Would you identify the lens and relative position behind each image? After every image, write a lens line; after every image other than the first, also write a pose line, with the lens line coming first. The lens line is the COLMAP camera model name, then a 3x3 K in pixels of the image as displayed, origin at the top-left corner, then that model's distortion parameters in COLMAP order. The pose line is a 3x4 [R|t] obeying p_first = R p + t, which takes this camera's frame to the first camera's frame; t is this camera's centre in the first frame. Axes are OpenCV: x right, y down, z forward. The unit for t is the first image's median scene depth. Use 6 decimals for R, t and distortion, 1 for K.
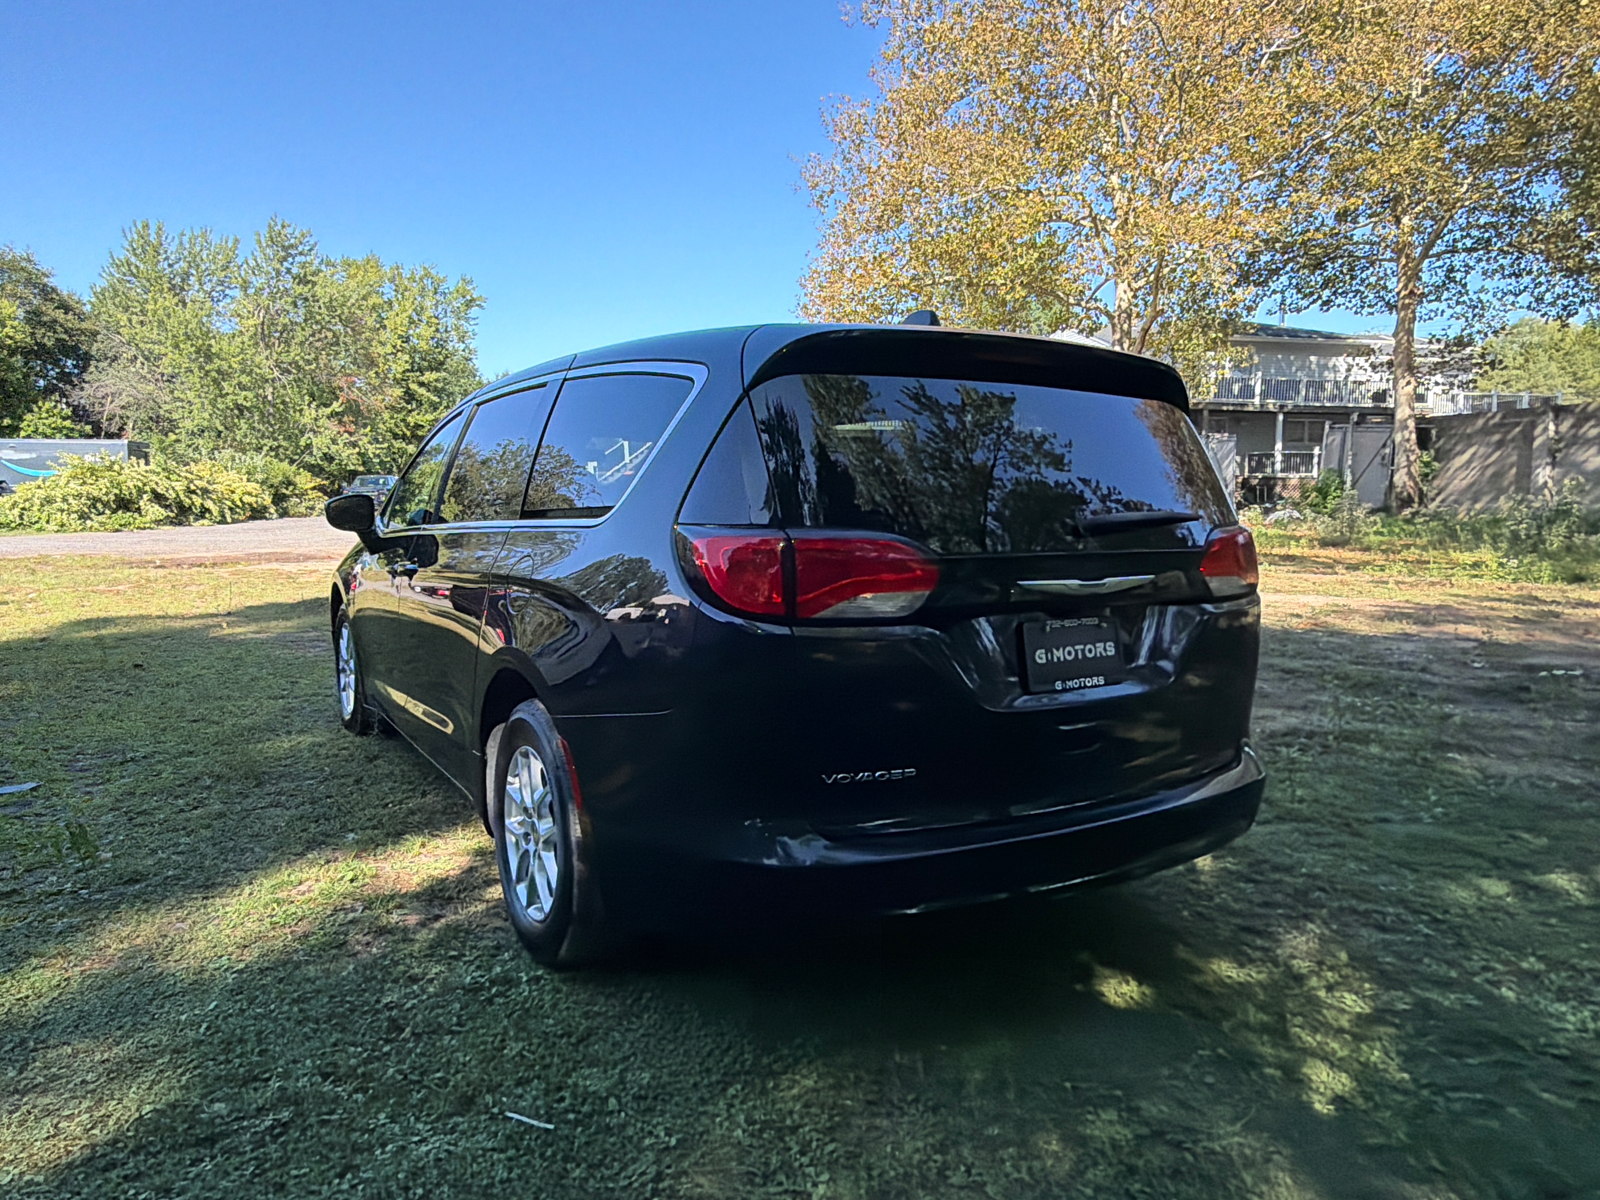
lens RADIAL K [[1066.1, 0, 797.0], [0, 1066.1, 602.7], [0, 0, 1]] dist [-0.001773, 0.002184]
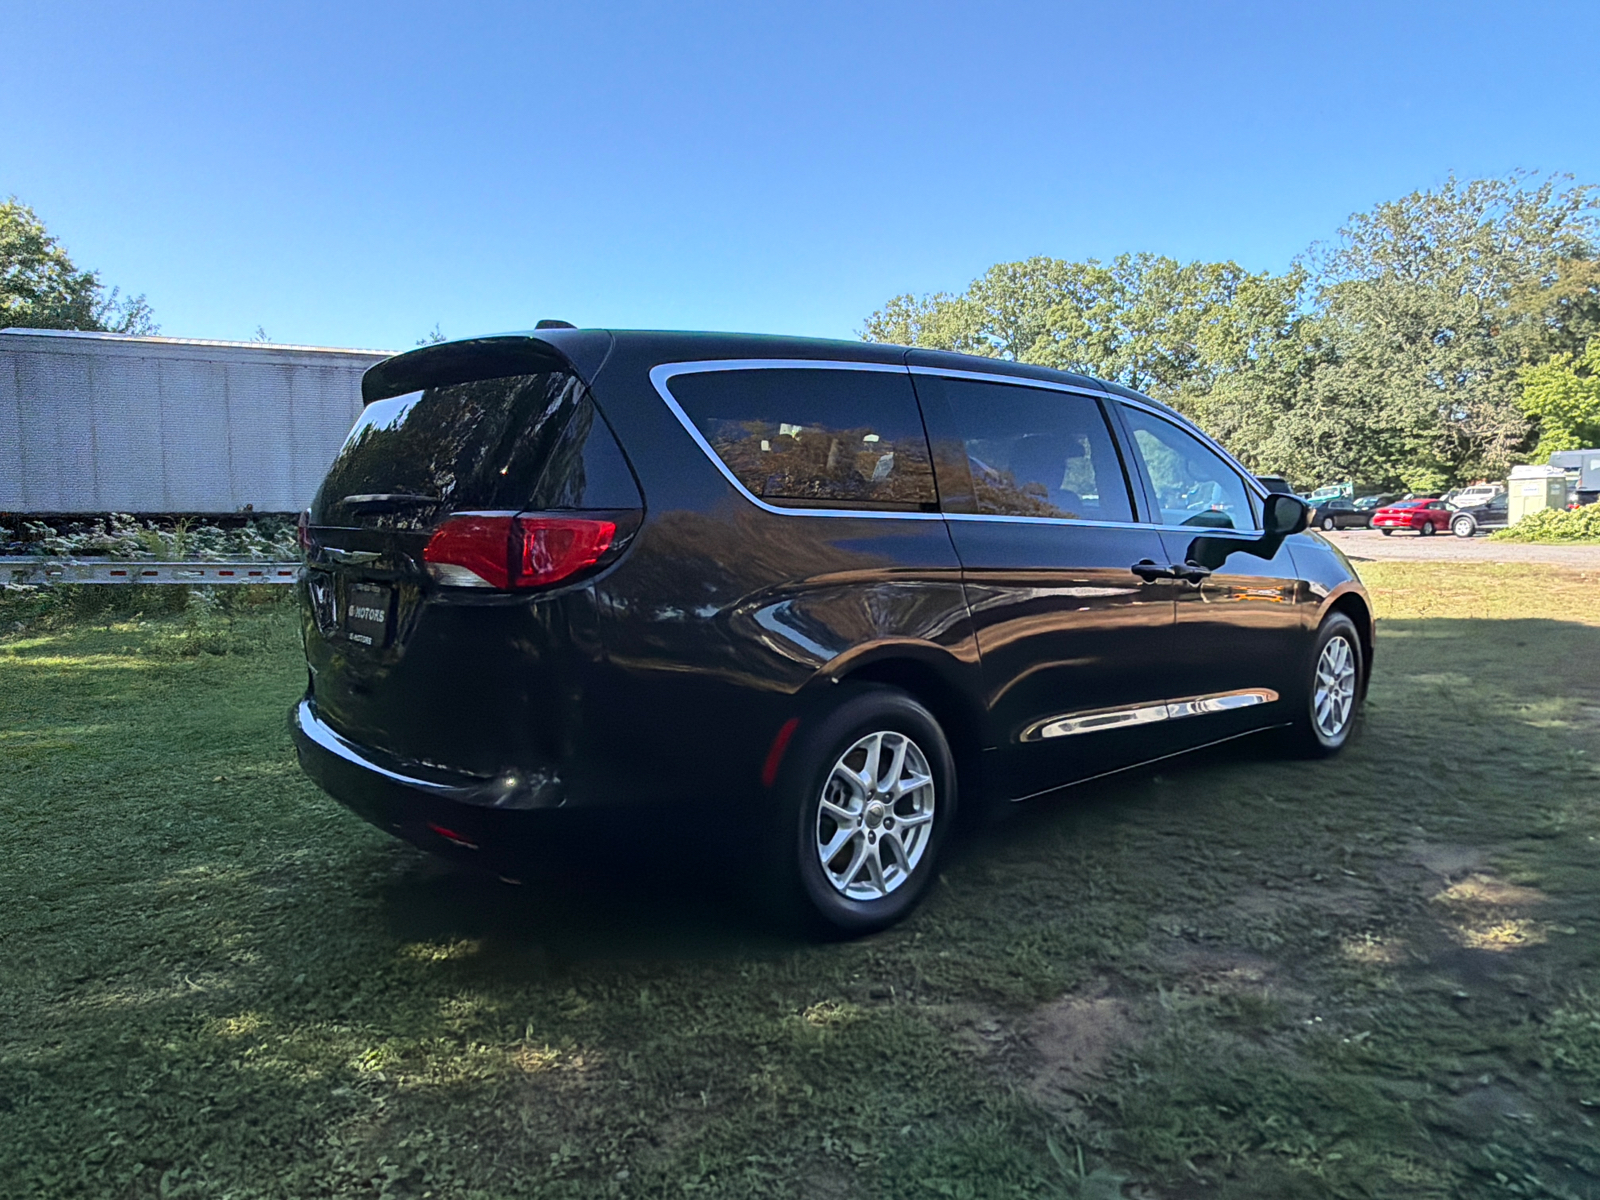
lens RADIAL K [[1066.1, 0, 797.0], [0, 1066.1, 602.7], [0, 0, 1]] dist [-0.001773, 0.002184]
pose [[0.185645, 0.087154, -0.978744, 0.090703], [-0.098287, 0.992710, 0.069755, -0.005738], [0.977689, 0.083248, 0.192858, 0.073369]]
